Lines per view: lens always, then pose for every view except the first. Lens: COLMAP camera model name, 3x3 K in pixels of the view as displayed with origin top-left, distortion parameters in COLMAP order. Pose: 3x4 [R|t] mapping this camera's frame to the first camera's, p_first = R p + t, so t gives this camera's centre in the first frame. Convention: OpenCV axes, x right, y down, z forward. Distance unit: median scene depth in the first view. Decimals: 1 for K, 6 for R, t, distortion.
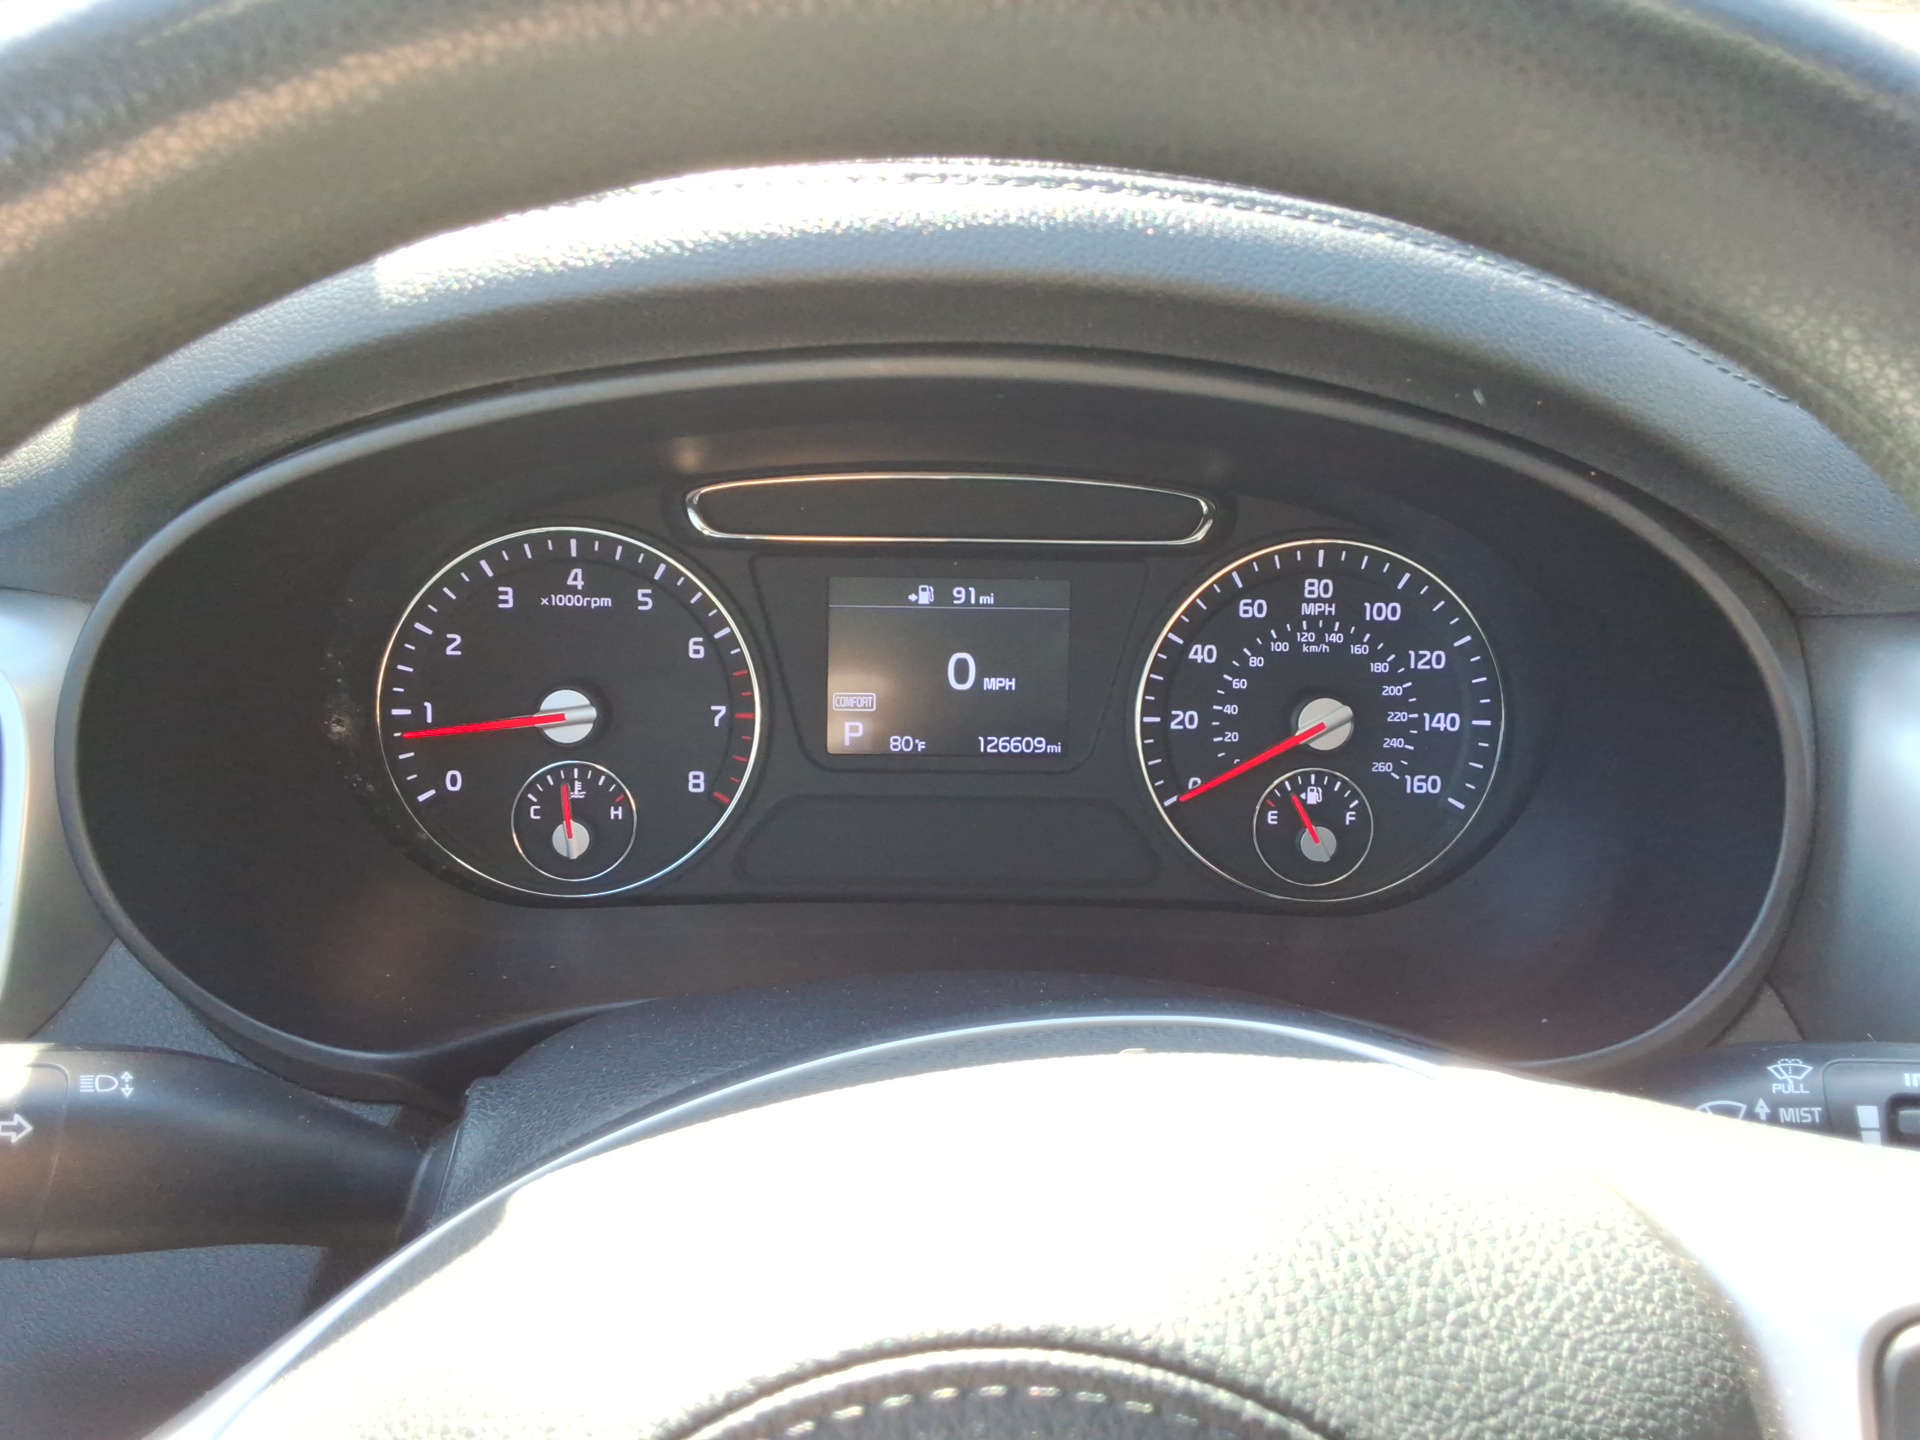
lens RADIAL K [[1550.0, 0, 977.4], [0, 1550.0, 656.5], [0, 0, 1]] dist [0.102453, -0.167564]
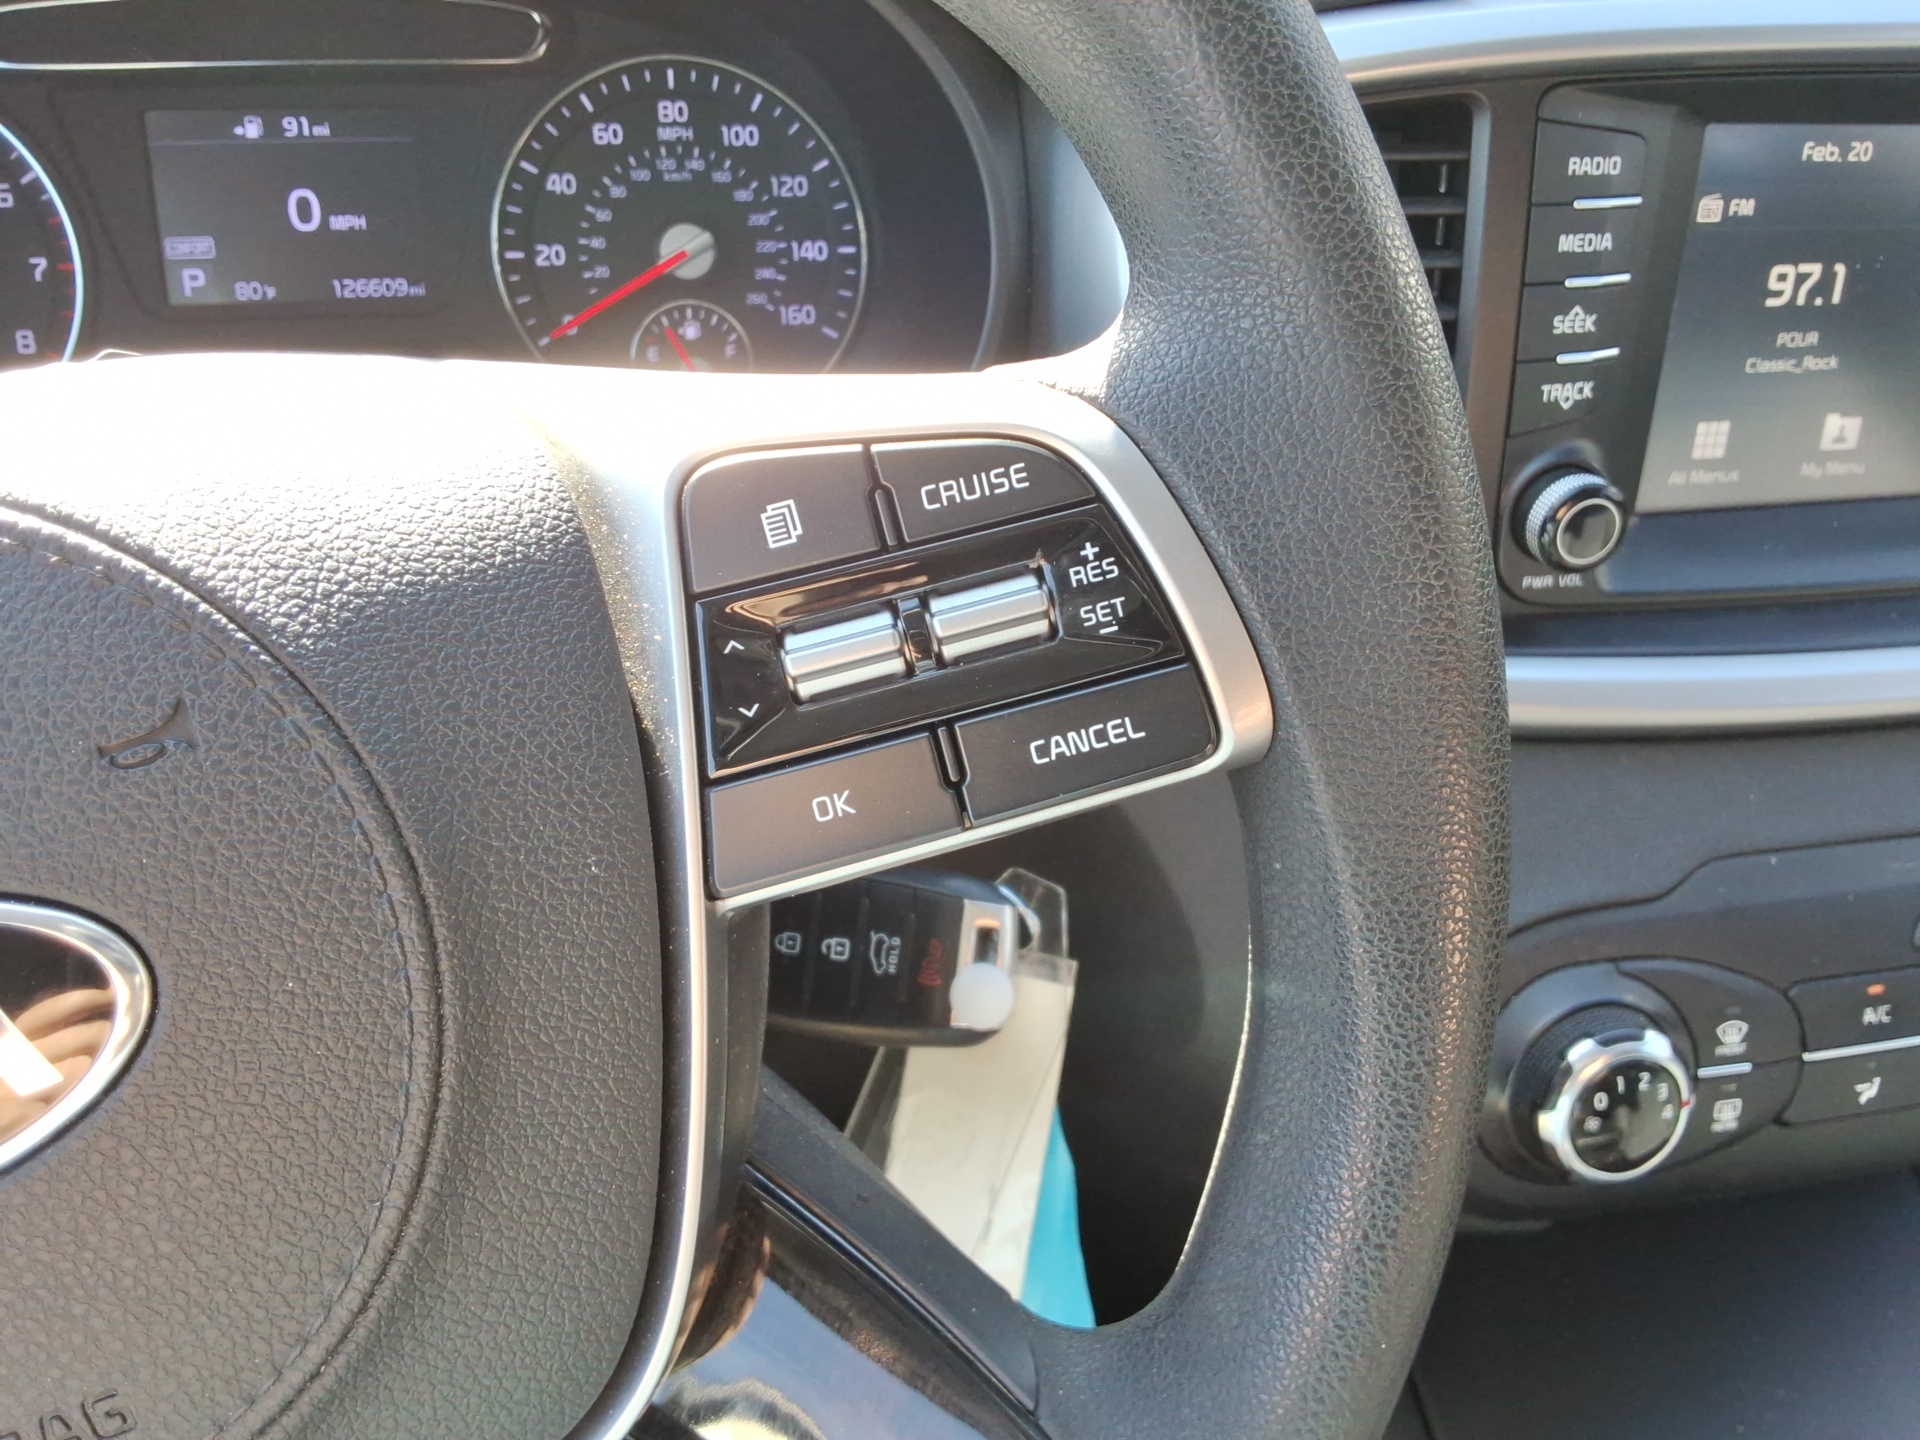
lens RADIAL K [[1550.0, 0, 982.1], [0, 1550.0, 711.2], [0, 0, 1]] dist [0.102453, -0.167564]
pose [[0.981138, -0.089190, 0.171502, 0.207717], [0.052934, 0.977247, 0.205393, 0.135242], [-0.185918, -0.192441, 0.963536, -0.075953]]
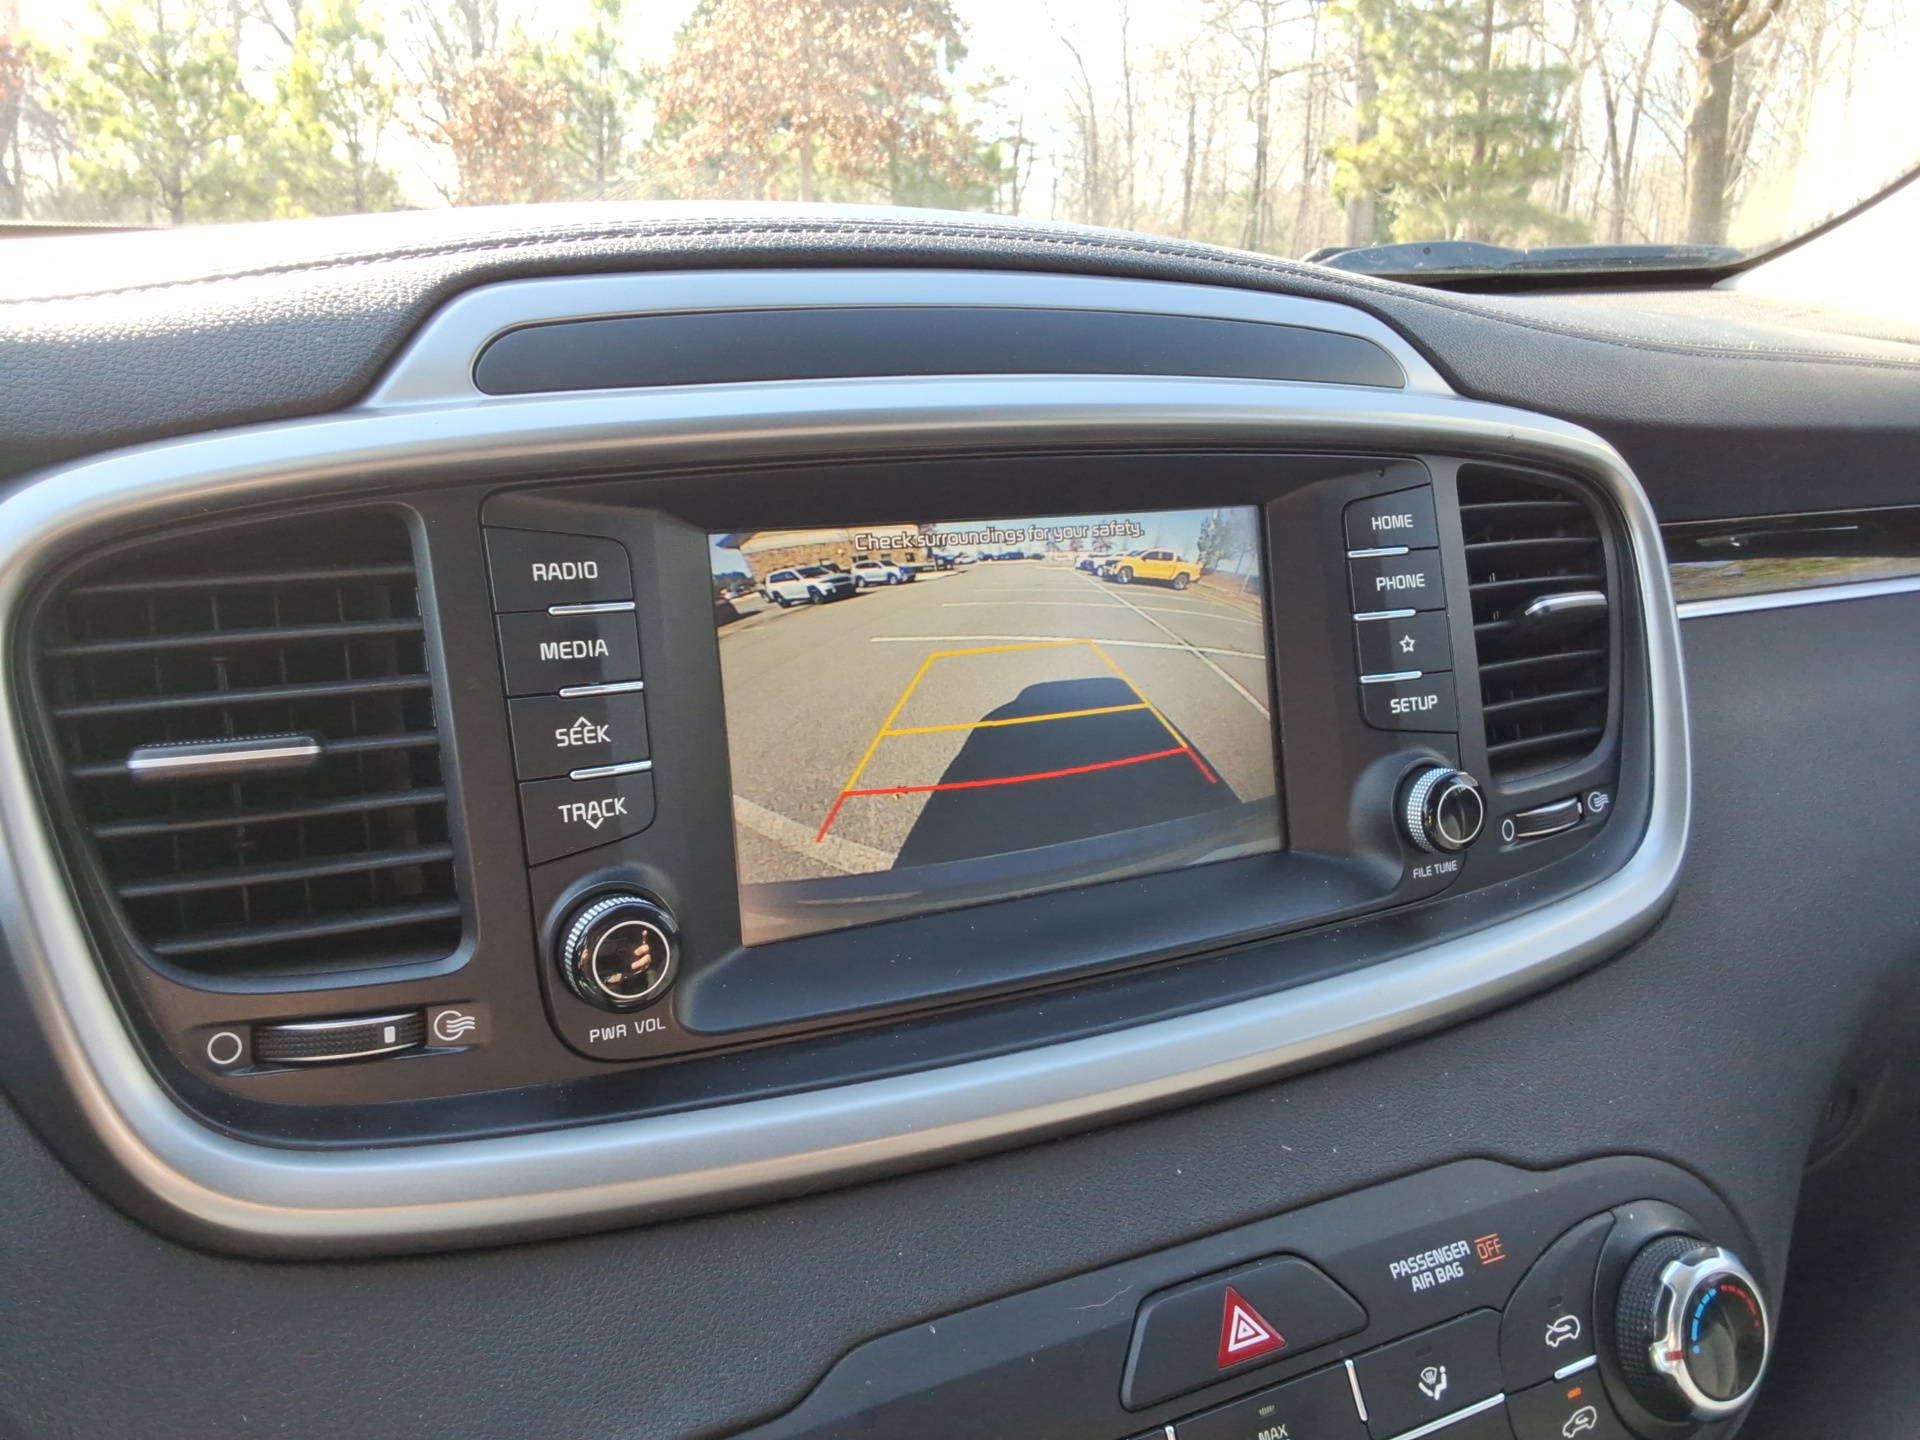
lens RADIAL K [[1550.0, 0, 977.3], [0, 1550.0, 702.6], [0, 0, 1]] dist [0.102453, -0.167564]
pose [[0.895352, -0.112366, 0.430950, 0.520624], [0.194886, 0.968936, -0.152259, 0.254169], [-0.400454, 0.220312, 0.889438, -0.031866]]
